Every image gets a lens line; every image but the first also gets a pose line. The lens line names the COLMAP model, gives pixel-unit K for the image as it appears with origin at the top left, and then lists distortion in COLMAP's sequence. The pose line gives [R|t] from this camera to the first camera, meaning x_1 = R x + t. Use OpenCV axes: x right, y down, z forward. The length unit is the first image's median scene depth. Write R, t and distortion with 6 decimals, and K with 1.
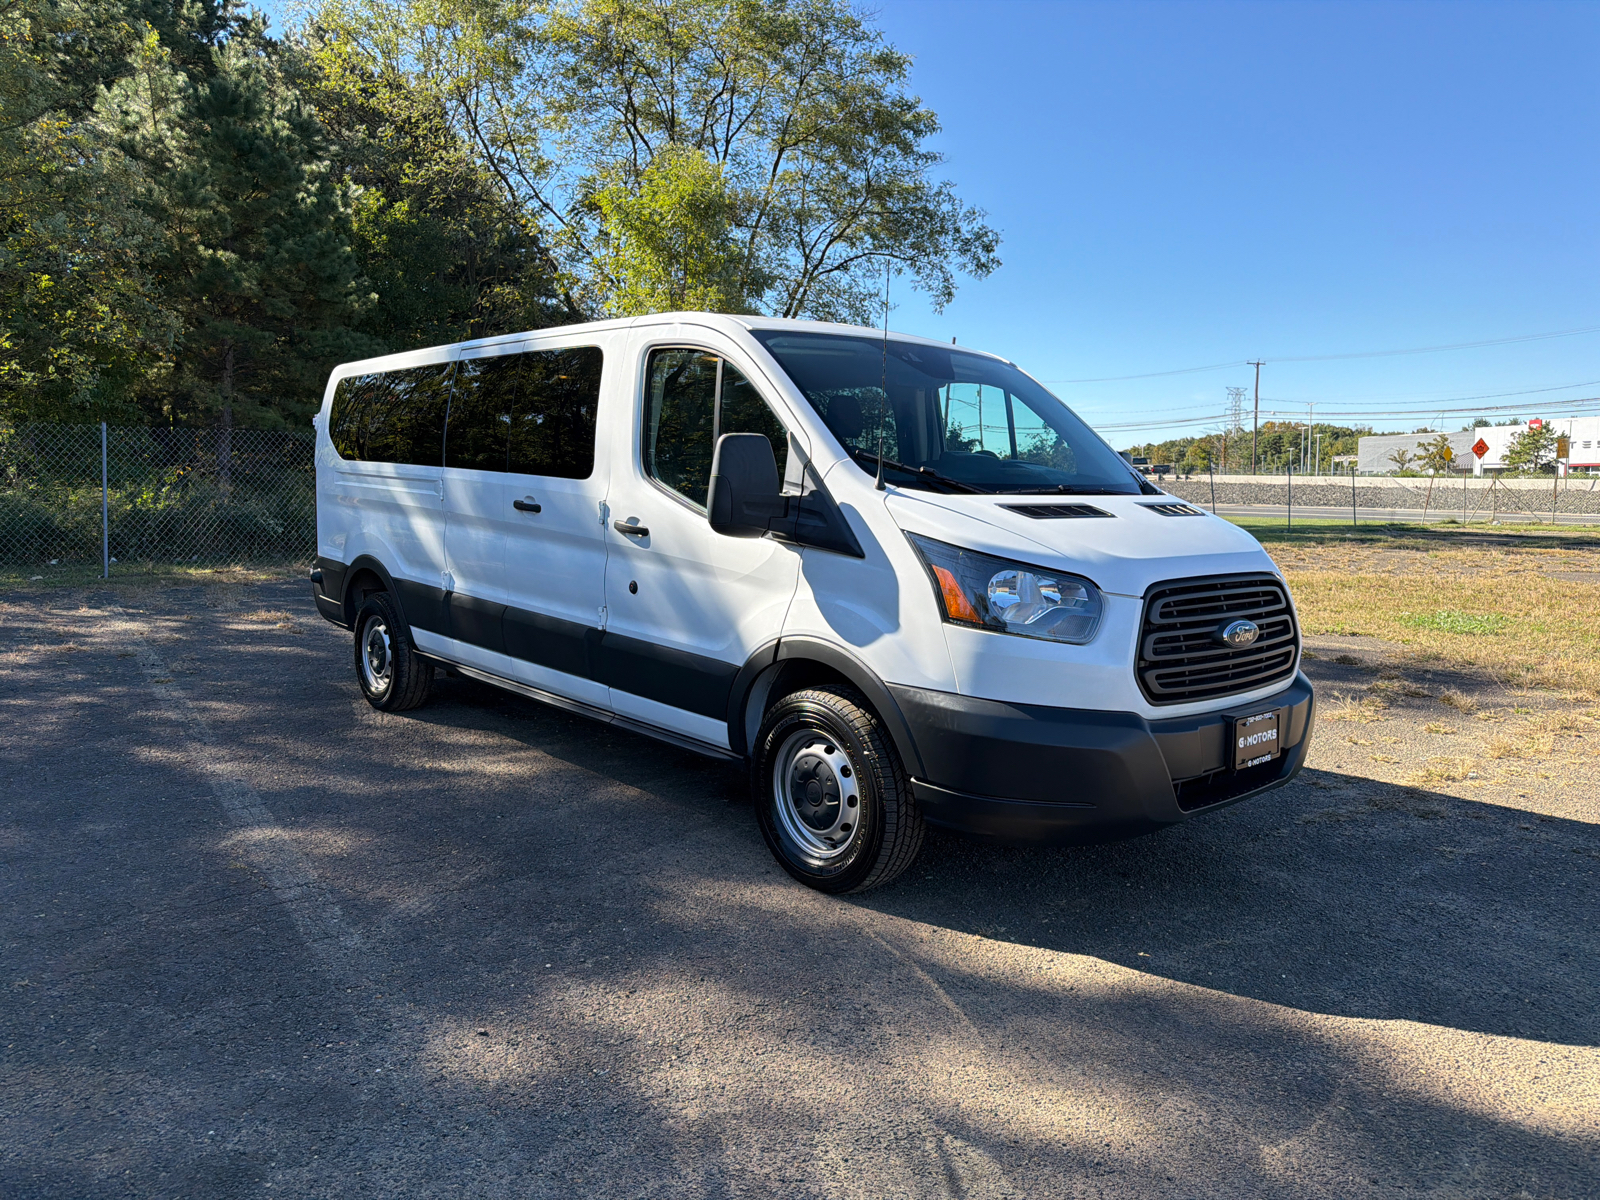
lens RADIAL K [[1146.9, 0, 806.5], [0, 1146.9, 608.1], [0, 0, 1]] dist [0.043621, -0.048366]
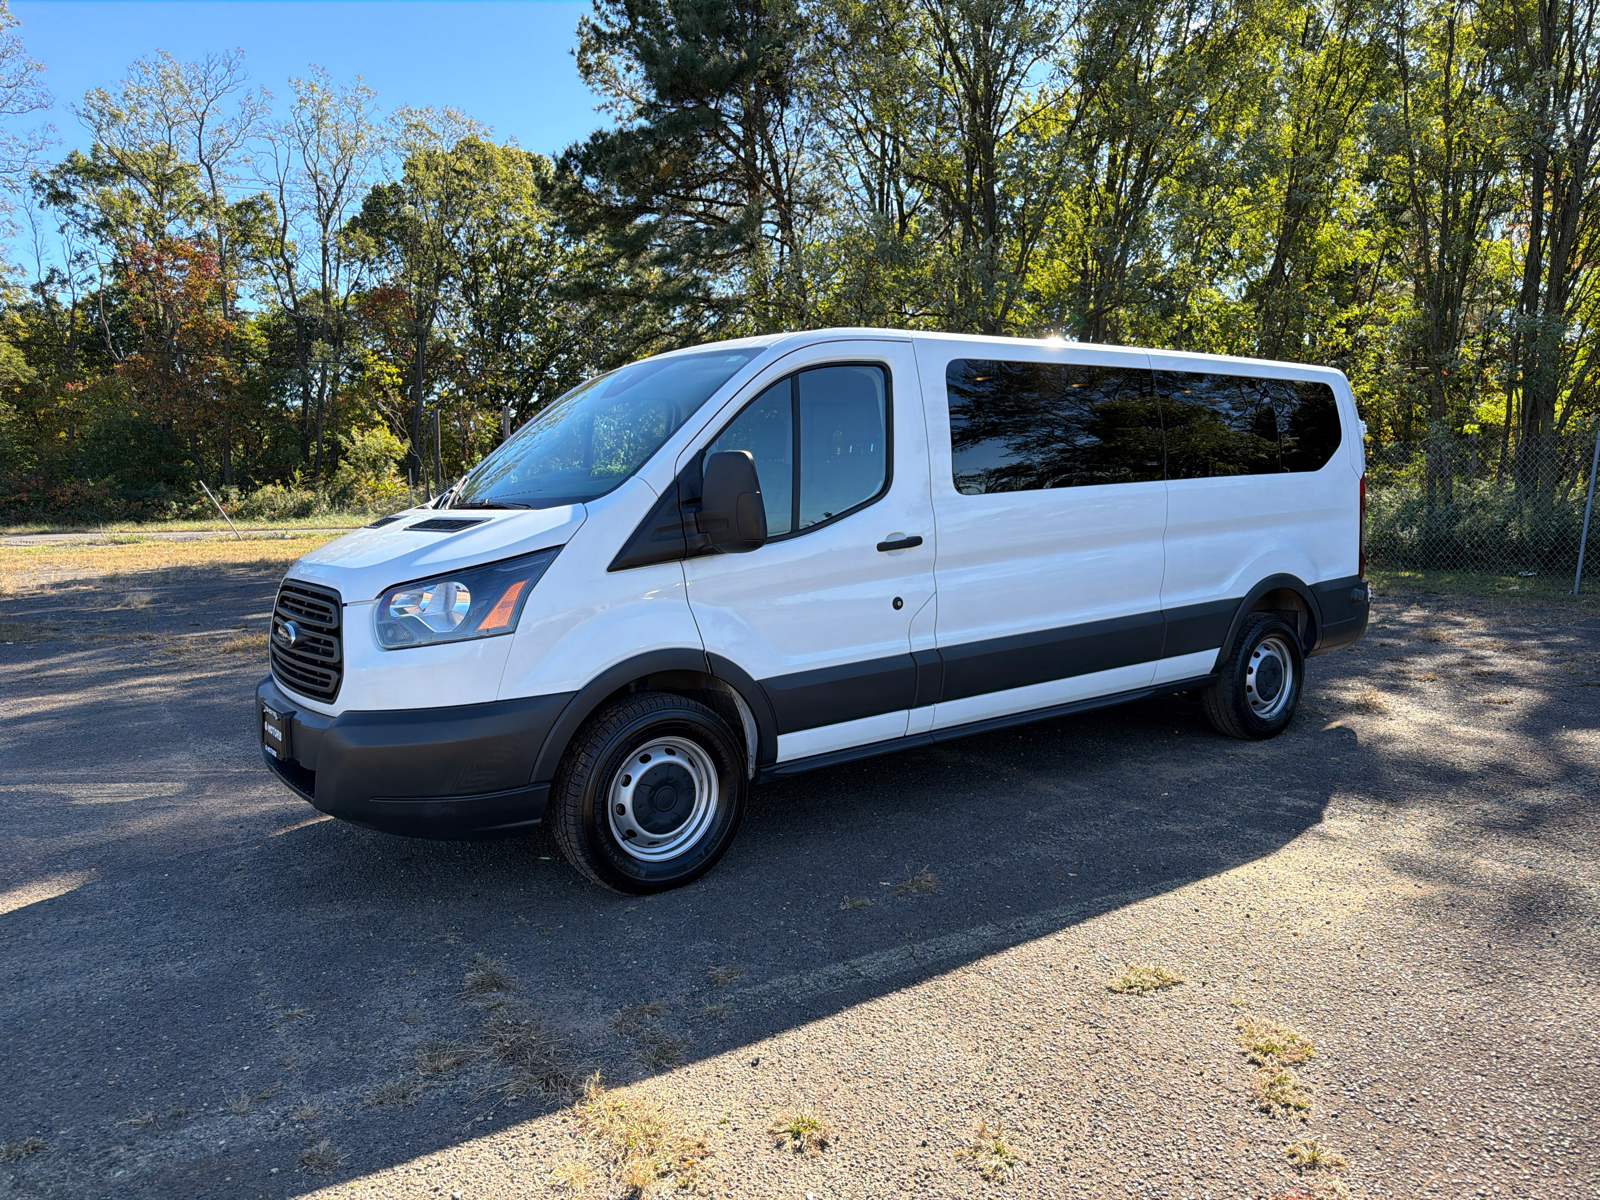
lens RADIAL K [[1146.9, 0, 796.6], [0, 1146.9, 586.5], [0, 0, 1]] dist [0.043621, -0.048366]
pose [[-0.102717, 0.070034, -0.992242, 1.048912], [-0.097060, 0.992053, 0.080068, -0.117842], [0.989964, 0.104531, -0.095103, 1.171286]]
